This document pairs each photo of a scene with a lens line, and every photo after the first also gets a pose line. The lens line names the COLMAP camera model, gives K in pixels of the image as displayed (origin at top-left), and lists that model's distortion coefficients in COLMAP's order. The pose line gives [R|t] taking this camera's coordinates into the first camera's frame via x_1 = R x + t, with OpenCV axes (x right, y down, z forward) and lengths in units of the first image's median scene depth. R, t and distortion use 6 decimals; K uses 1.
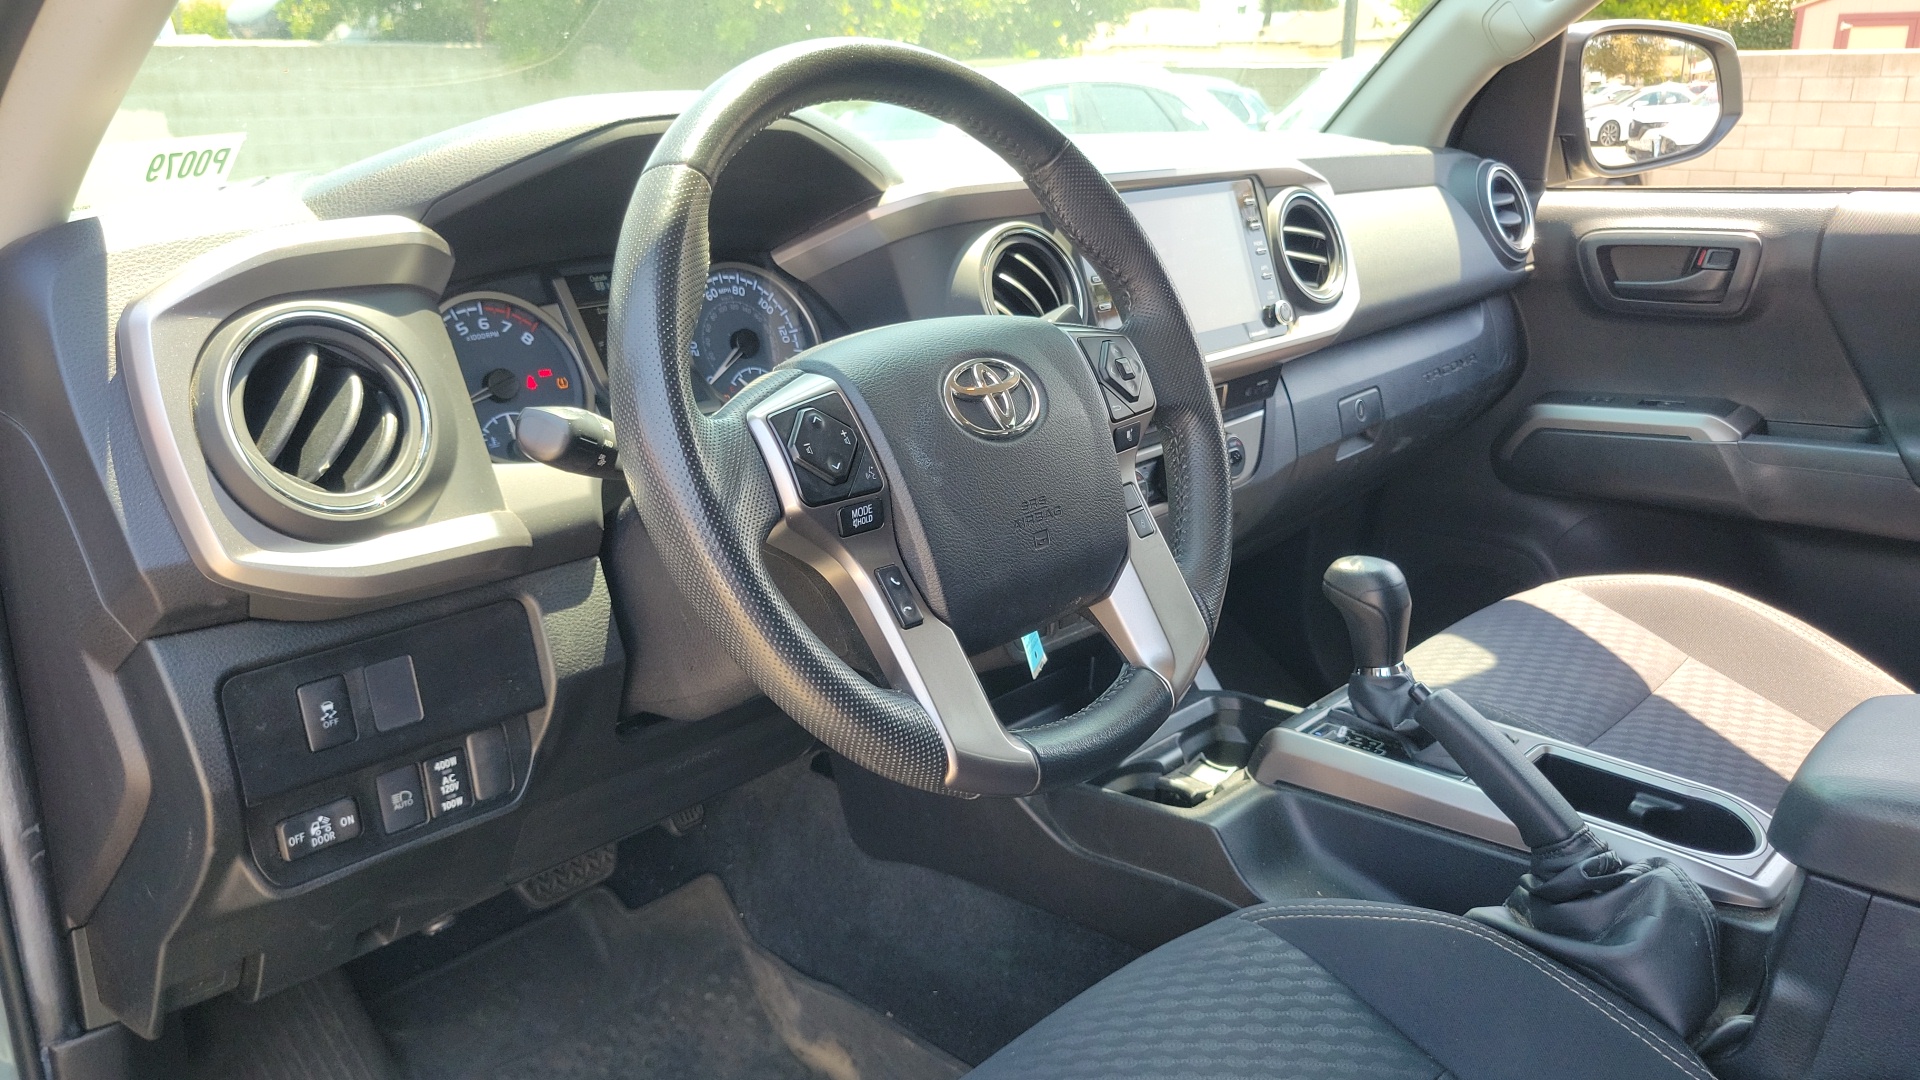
lens RADIAL K [[1493.9, 0, 1007.6], [0, 1493.9, 565.7], [0, 0, 1]] dist [0.021334, -0.018092]
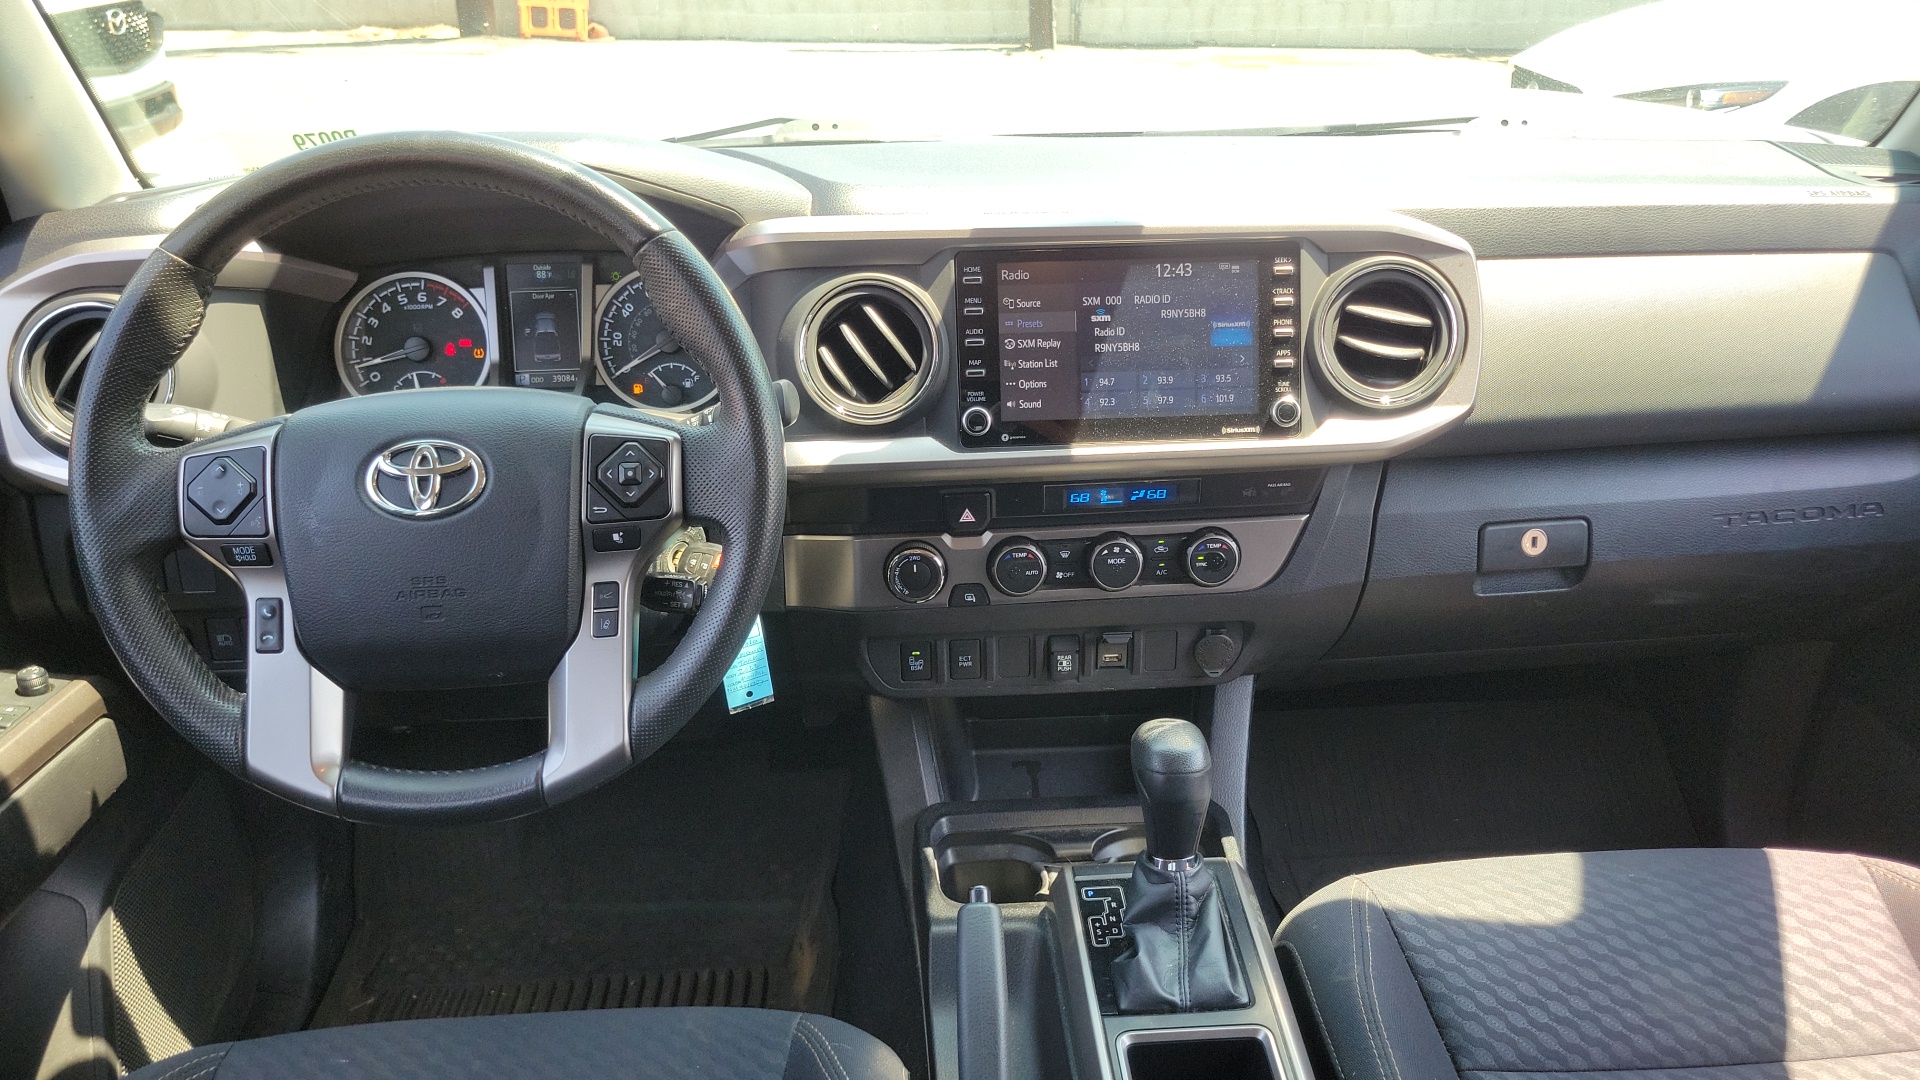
lens RADIAL K [[1493.9, 0, 989.6], [0, 1493.9, 563.7], [0, 0, 1]] dist [0.021334, -0.018092]
pose [[0.709154, 0.302917, -0.636664, 0.857276], [-0.213948, 0.952877, 0.215060, -0.322215], [0.671808, -0.016298, 0.740546, 0.390732]]
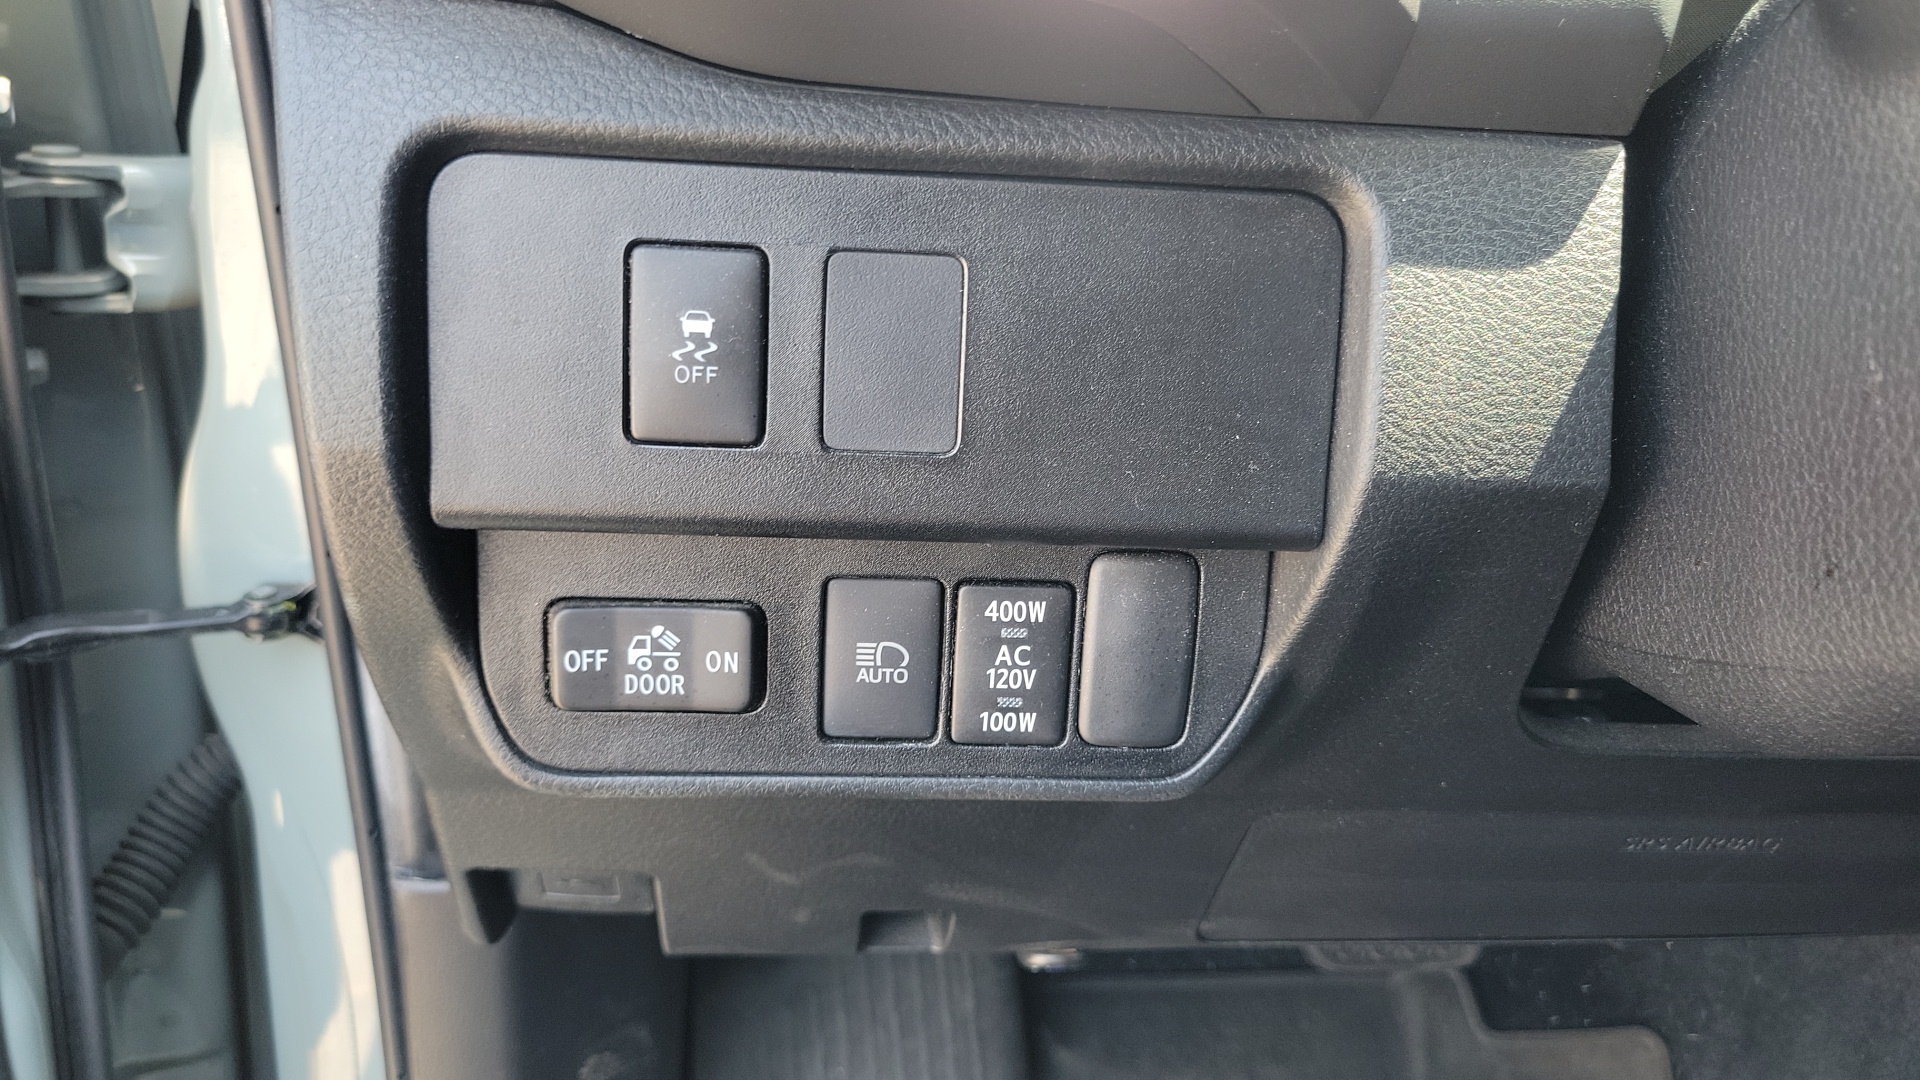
lens RADIAL K [[1493.9, 0, 965.5], [0, 1493.9, 546.9], [0, 0, 1]] dist [0.021334, -0.018092]
pose [[0.733114, 0.281215, -0.619243, -0.147373], [-0.273717, 0.955514, 0.109874, 0.072575], [0.622593, 0.088947, 0.777474, 0.636227]]
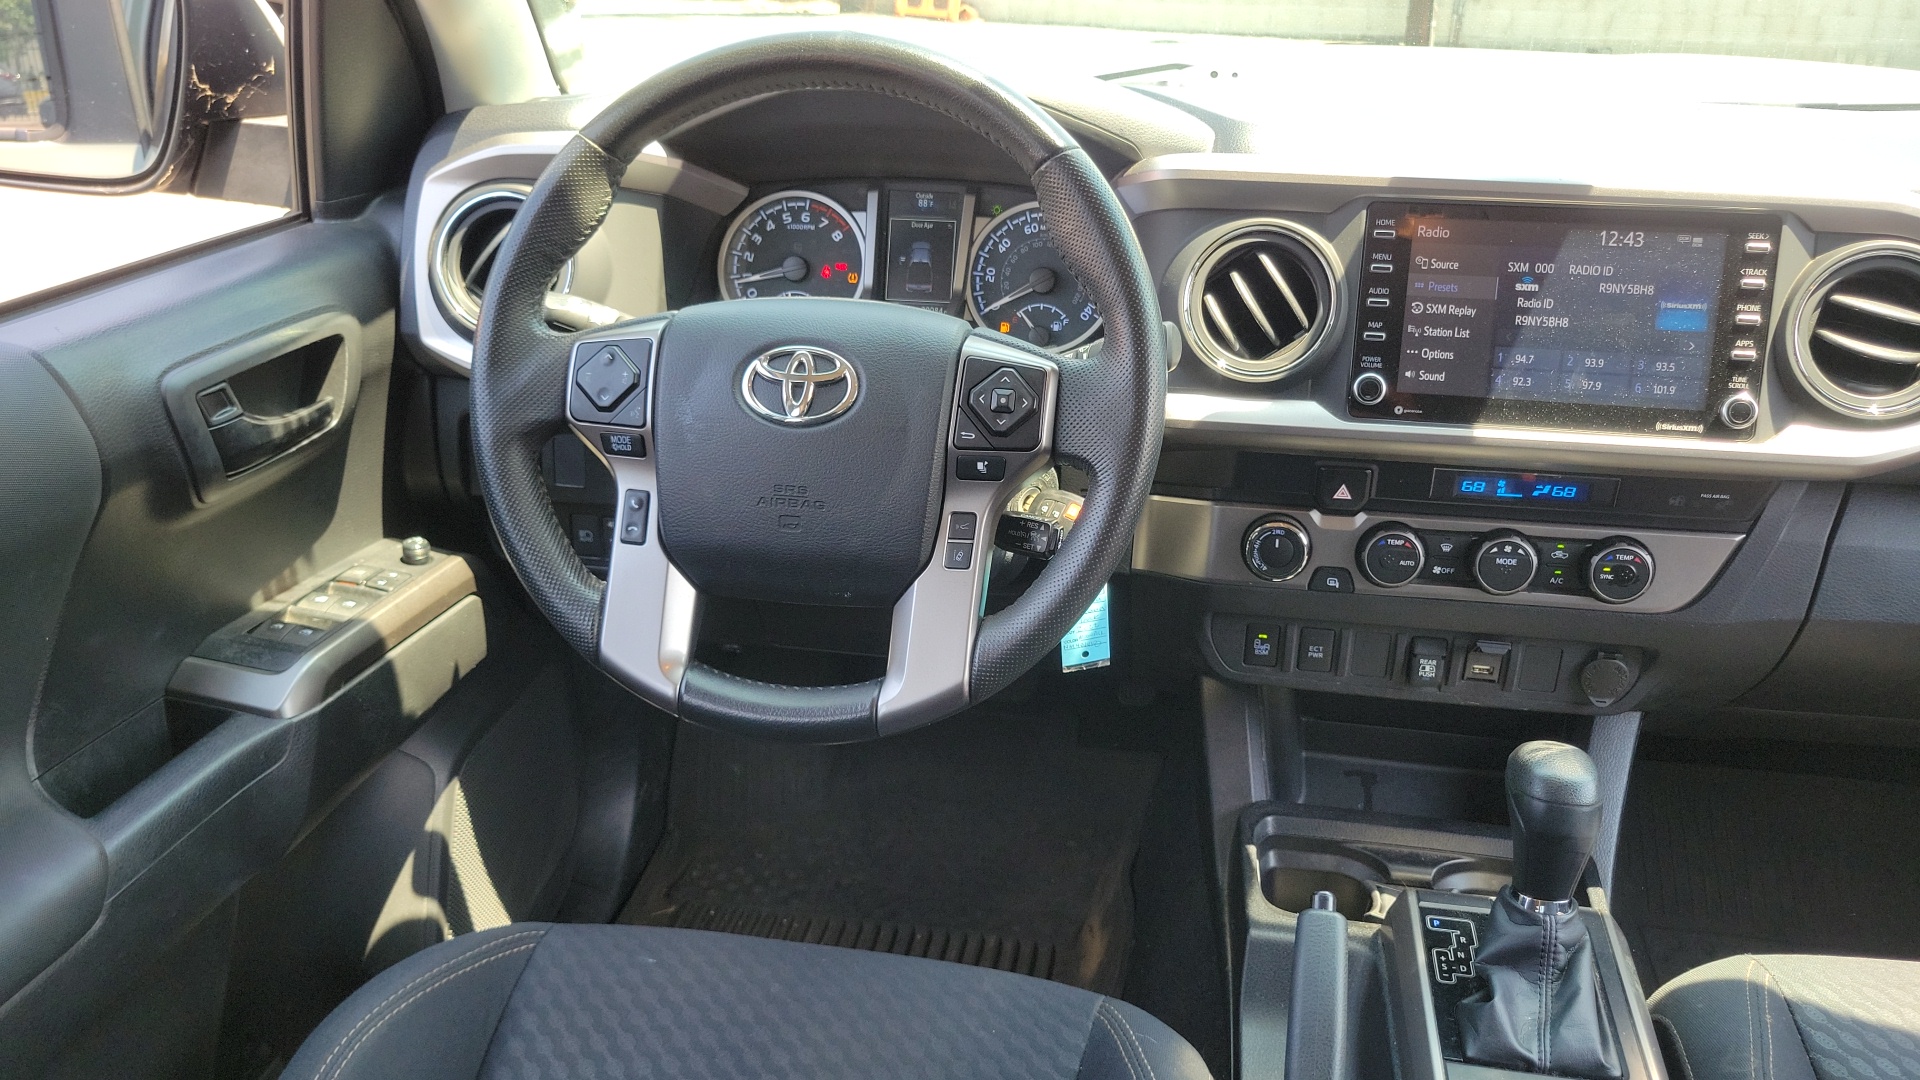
lens RADIAL K [[1493.9, 0, 964.8], [0, 1493.9, 567.4], [0, 0, 1]] dist [0.021334, -0.018092]
pose [[0.518341, 0.379605, -0.766305, 0.789526], [-0.274943, 0.922480, 0.270994, -0.268589], [0.809771, 0.070223, 0.582529, 0.405405]]
